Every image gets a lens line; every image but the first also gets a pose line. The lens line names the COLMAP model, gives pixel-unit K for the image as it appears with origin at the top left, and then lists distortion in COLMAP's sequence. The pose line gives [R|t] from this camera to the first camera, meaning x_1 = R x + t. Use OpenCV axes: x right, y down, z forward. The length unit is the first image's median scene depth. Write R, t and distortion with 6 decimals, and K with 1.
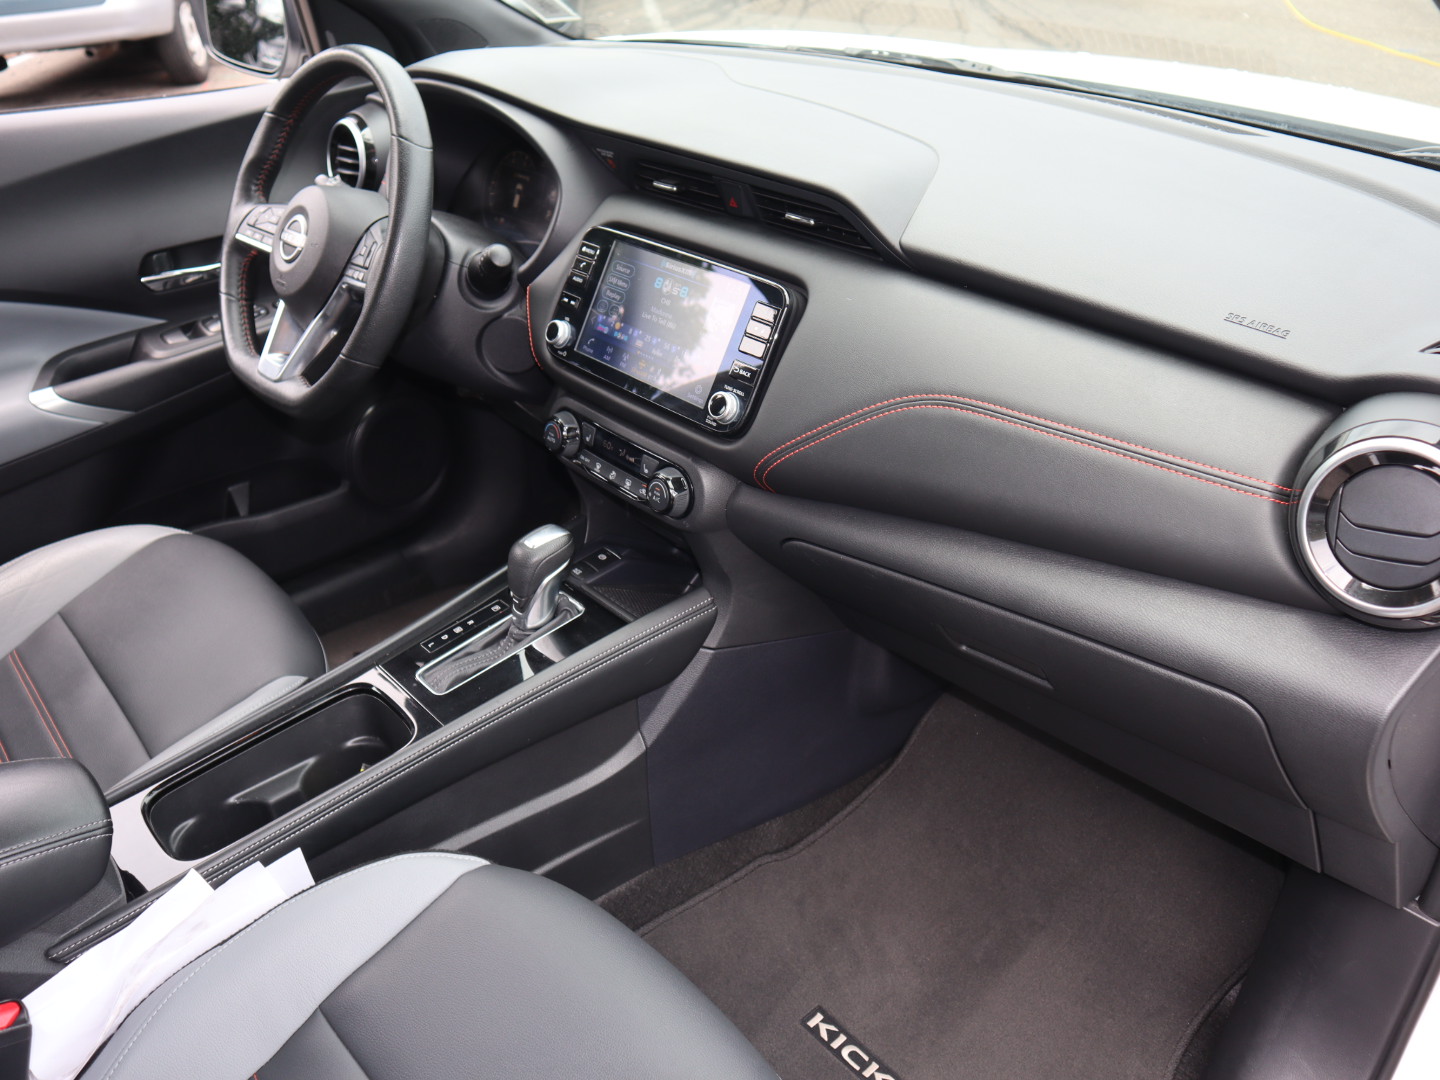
lens RADIAL K [[1097.9, 0, 720.9], [0, 1097.9, 532.3], [0, 0, 1]] dist [-0.072958, 0.007245]
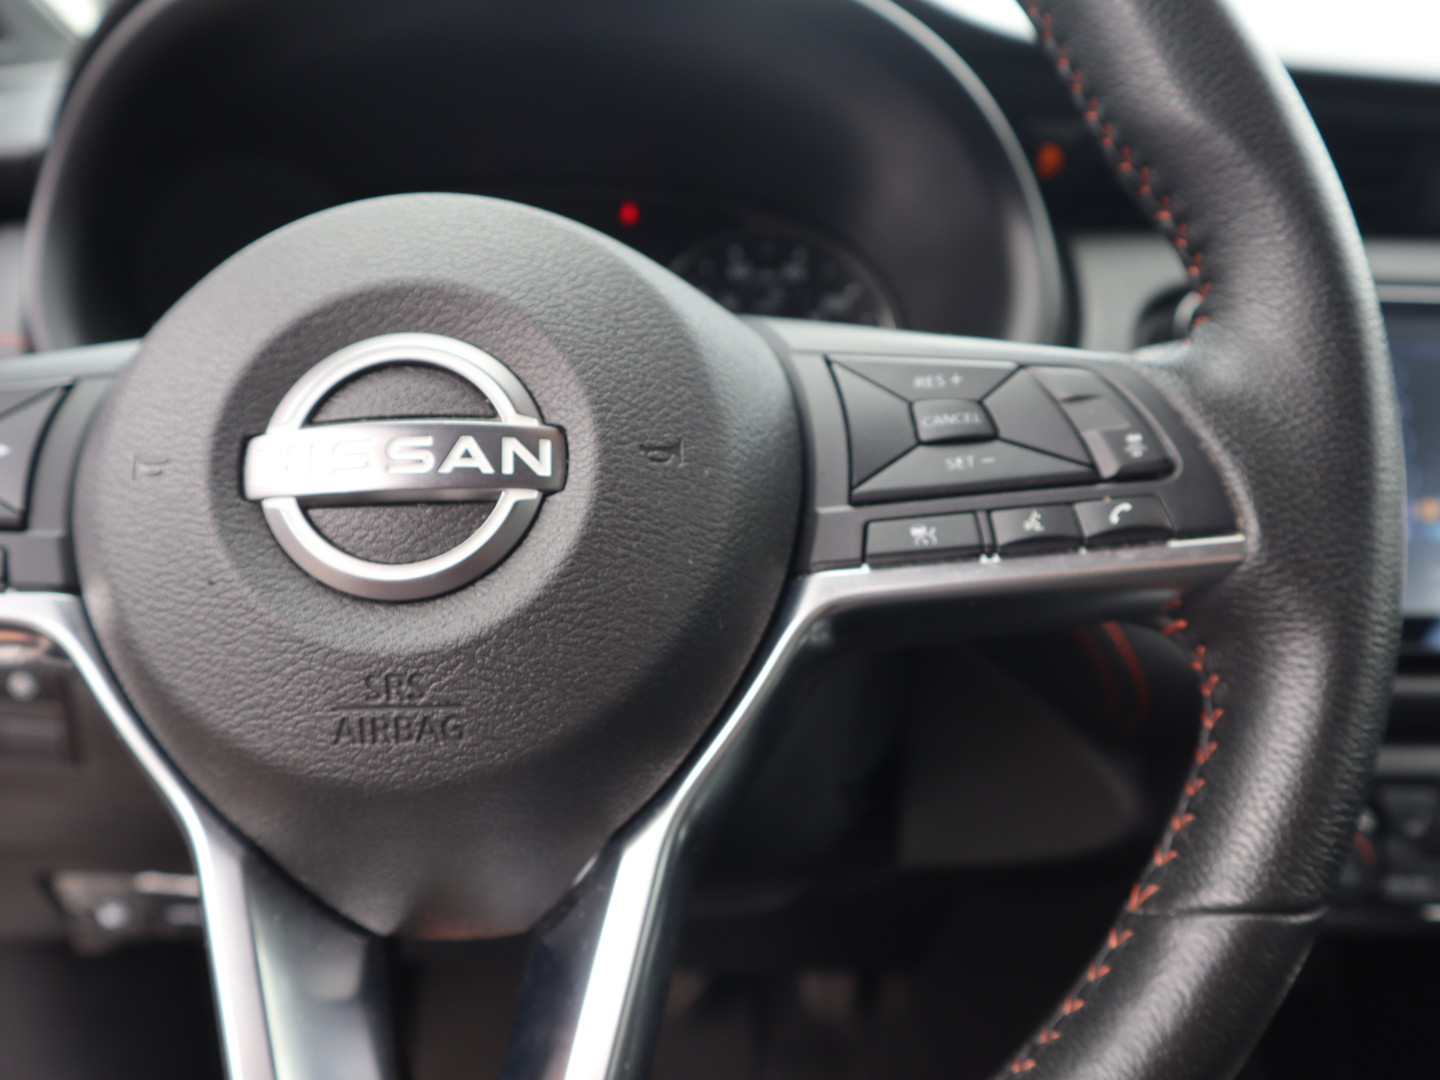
lens RADIAL K [[1139.1, 0, 720.0], [0, 1139.1, 540.0], [0, 0, 1]] dist [-0.122608, 0.088144]
pose [[0.652620, -0.209866, 0.728041, -0.533294], [0.366716, 0.928323, -0.061127, -0.243693], [-0.663028, 0.306877, 0.682803, 0.895309]]
